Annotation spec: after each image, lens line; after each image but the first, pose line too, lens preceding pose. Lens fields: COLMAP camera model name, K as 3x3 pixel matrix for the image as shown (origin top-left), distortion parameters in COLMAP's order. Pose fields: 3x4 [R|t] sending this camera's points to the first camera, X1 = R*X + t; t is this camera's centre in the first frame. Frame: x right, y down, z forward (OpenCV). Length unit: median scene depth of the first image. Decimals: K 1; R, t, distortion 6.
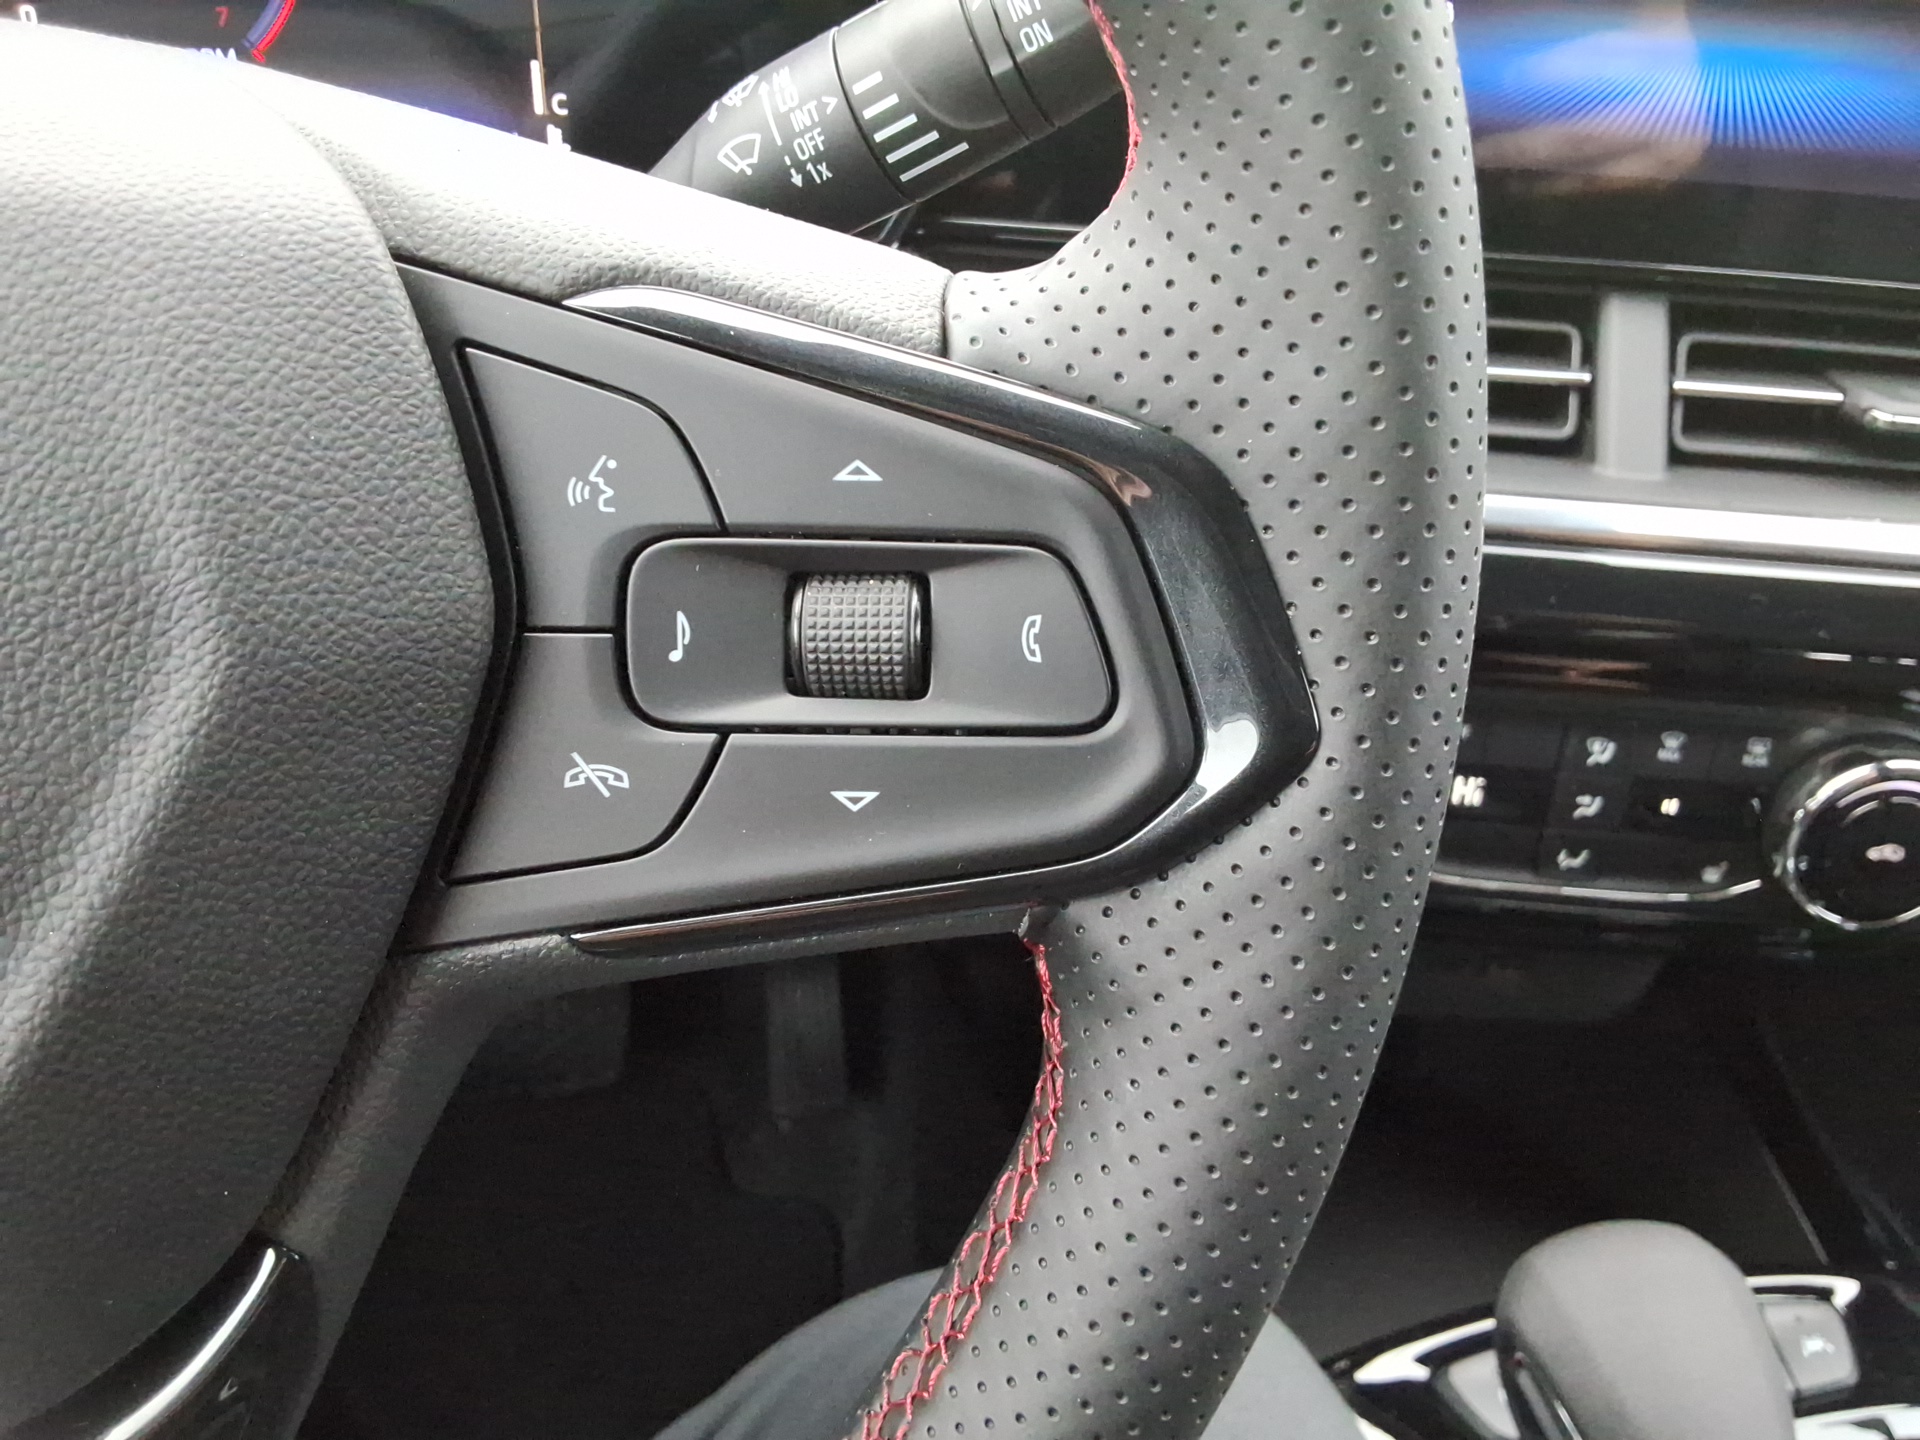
lens RADIAL K [[1533.8, 0, 966.9], [0, 1533.8, 690.9], [0, 0, 1]] dist [0.131386, -0.220523]
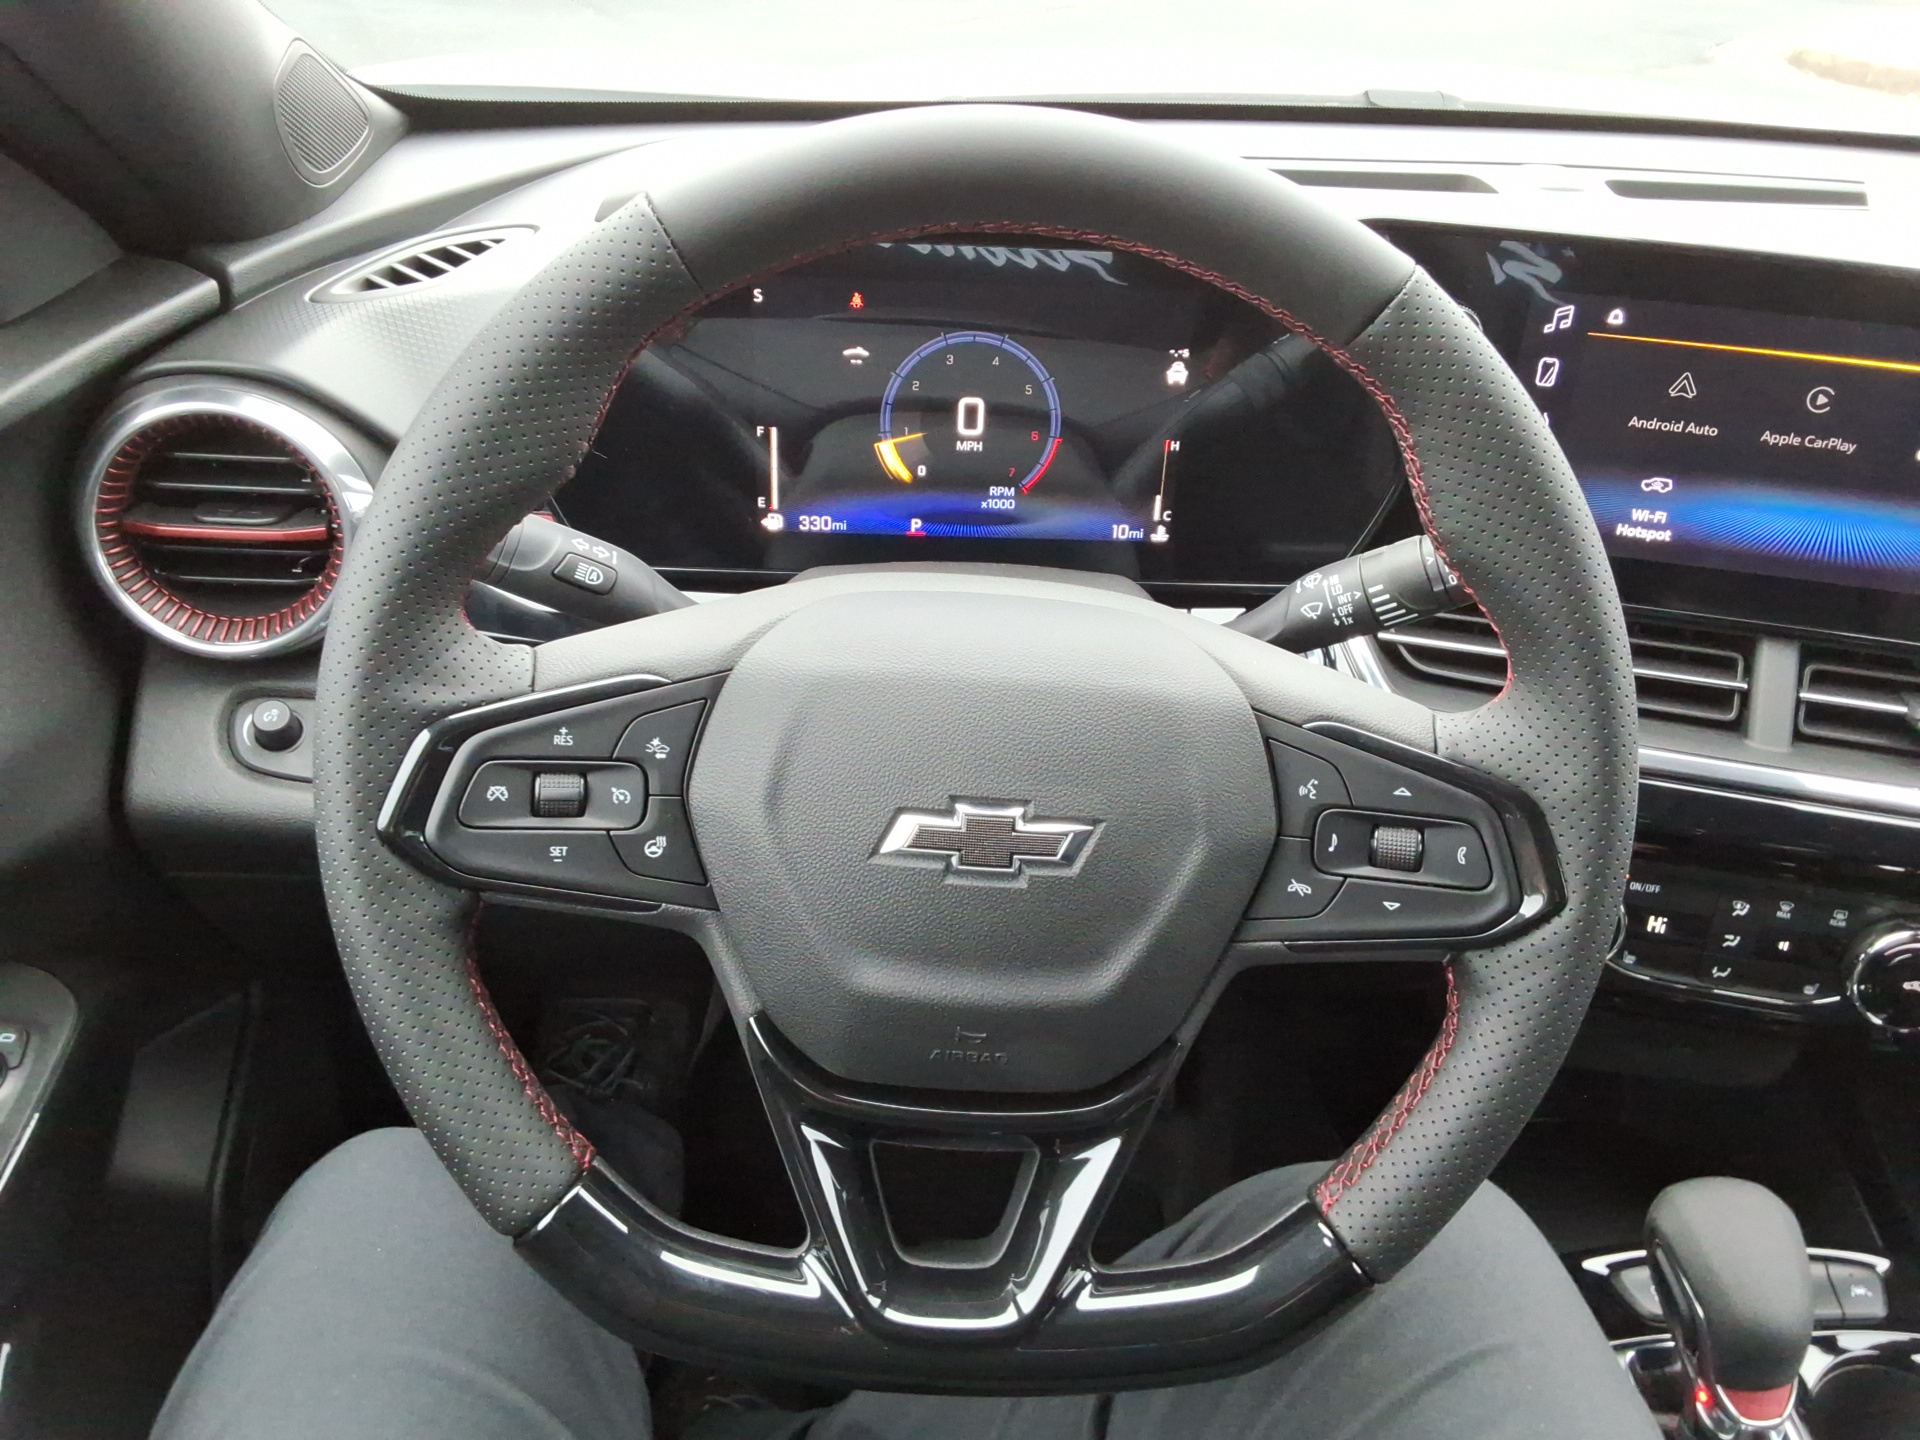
lens RADIAL K [[1533.8, 0, 966.9], [0, 1533.8, 690.9], [0, 0, 1]] dist [0.131386, -0.220523]
pose [[0.986243, 0.077012, -0.146263, -0.413453], [-0.083471, 0.995765, -0.038539, -0.133901], [0.142676, 0.050217, 0.988495, -1.761956]]
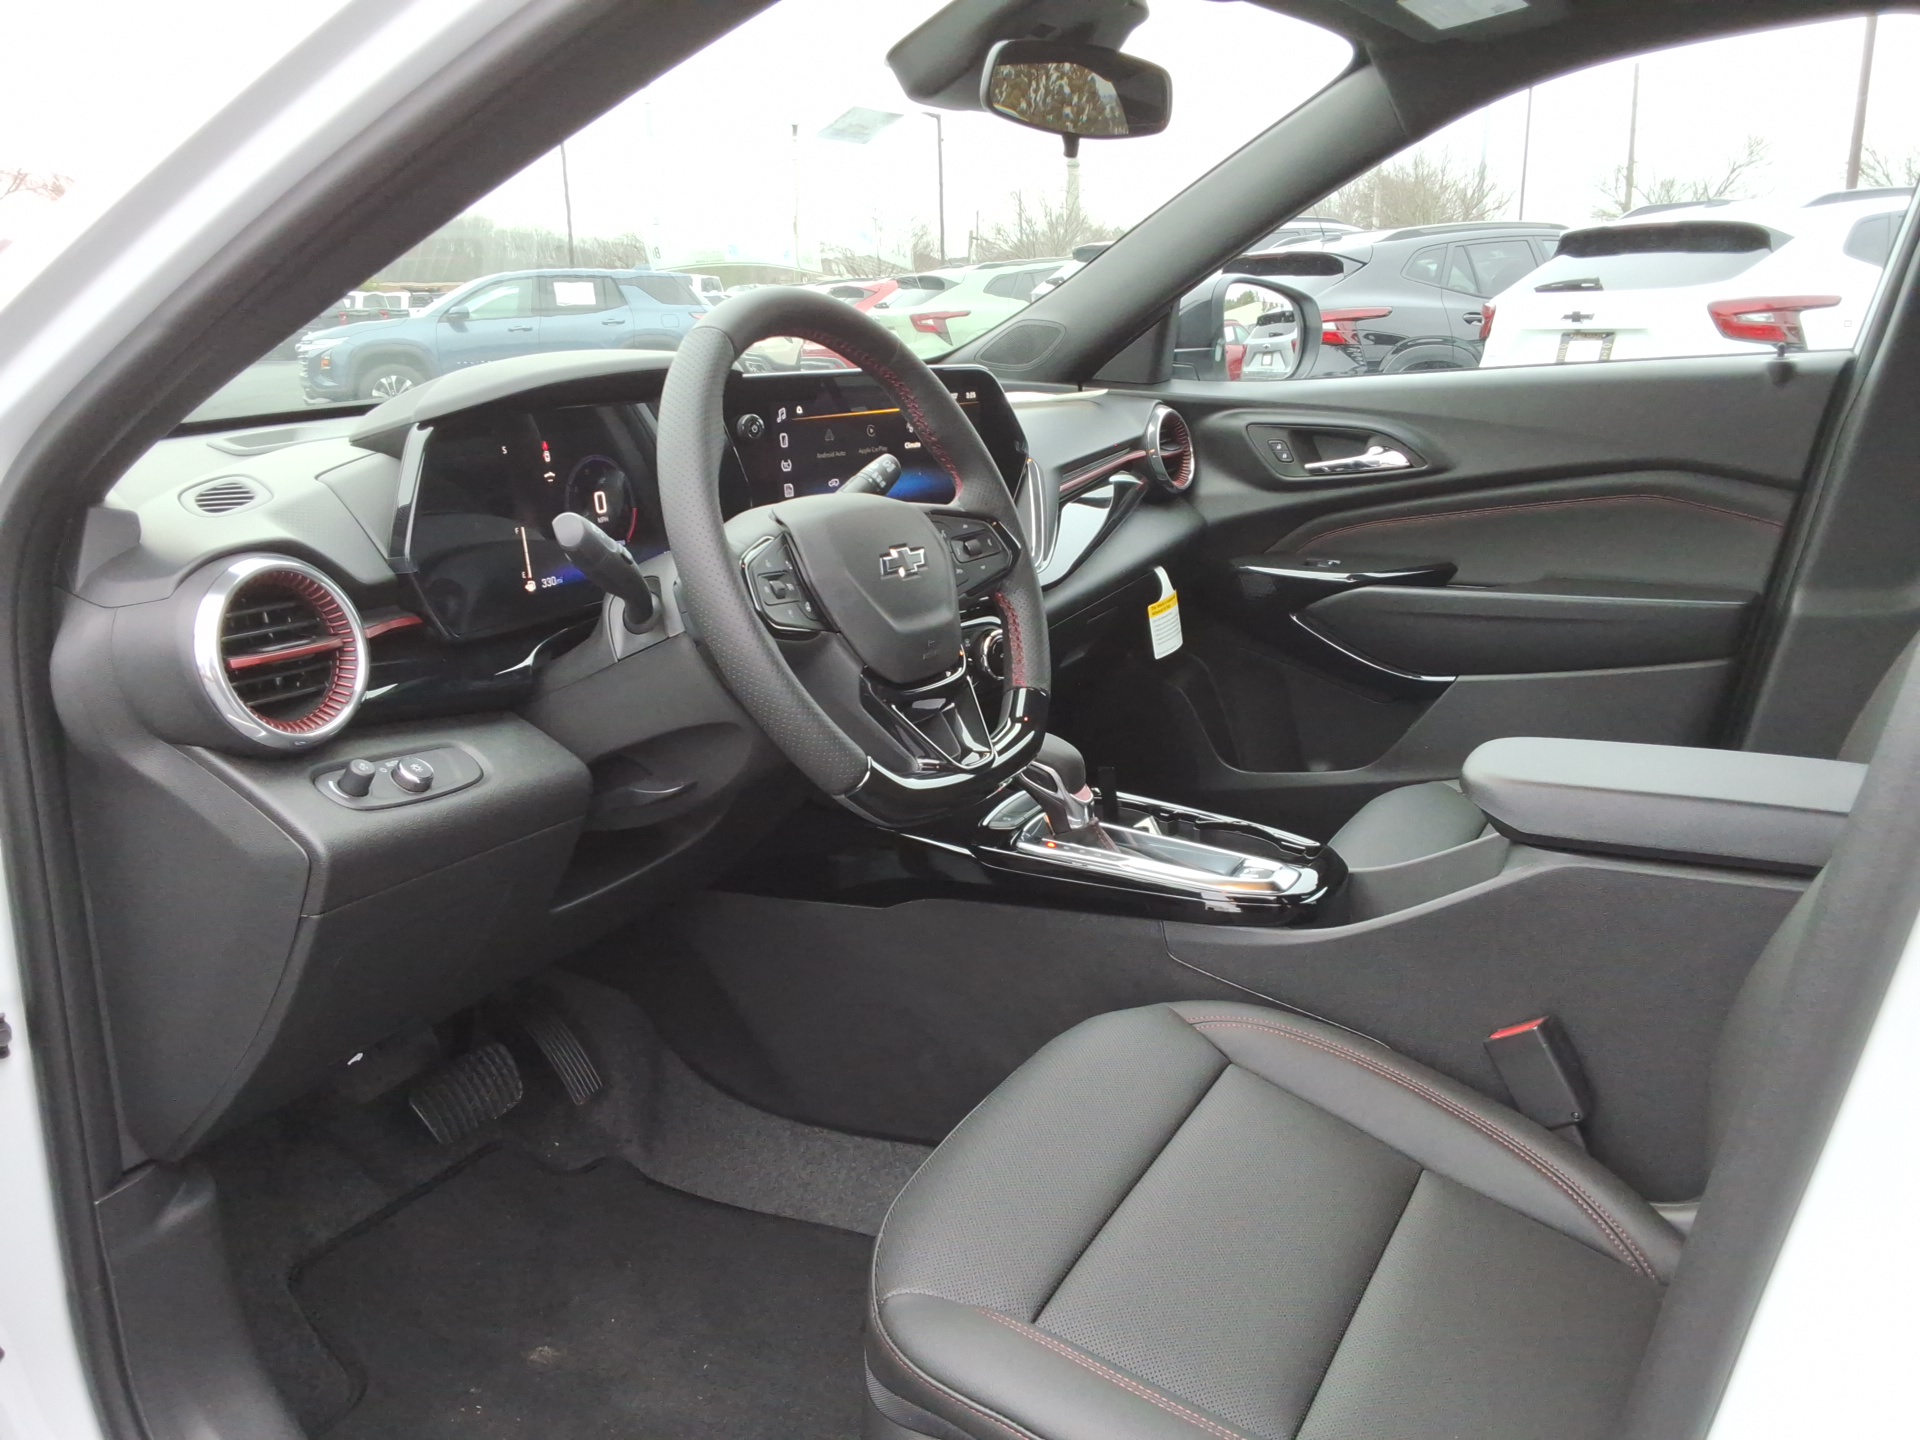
lens RADIAL K [[1533.8, 0, 966.9], [0, 1533.8, 690.9], [0, 0, 1]] dist [0.131386, -0.220523]
pose [[0.639887, -0.254507, 0.725101, -4.851735], [0.466617, 0.878386, -0.103470, 1.144404], [-0.610584, 0.404554, 0.680825, -3.208370]]
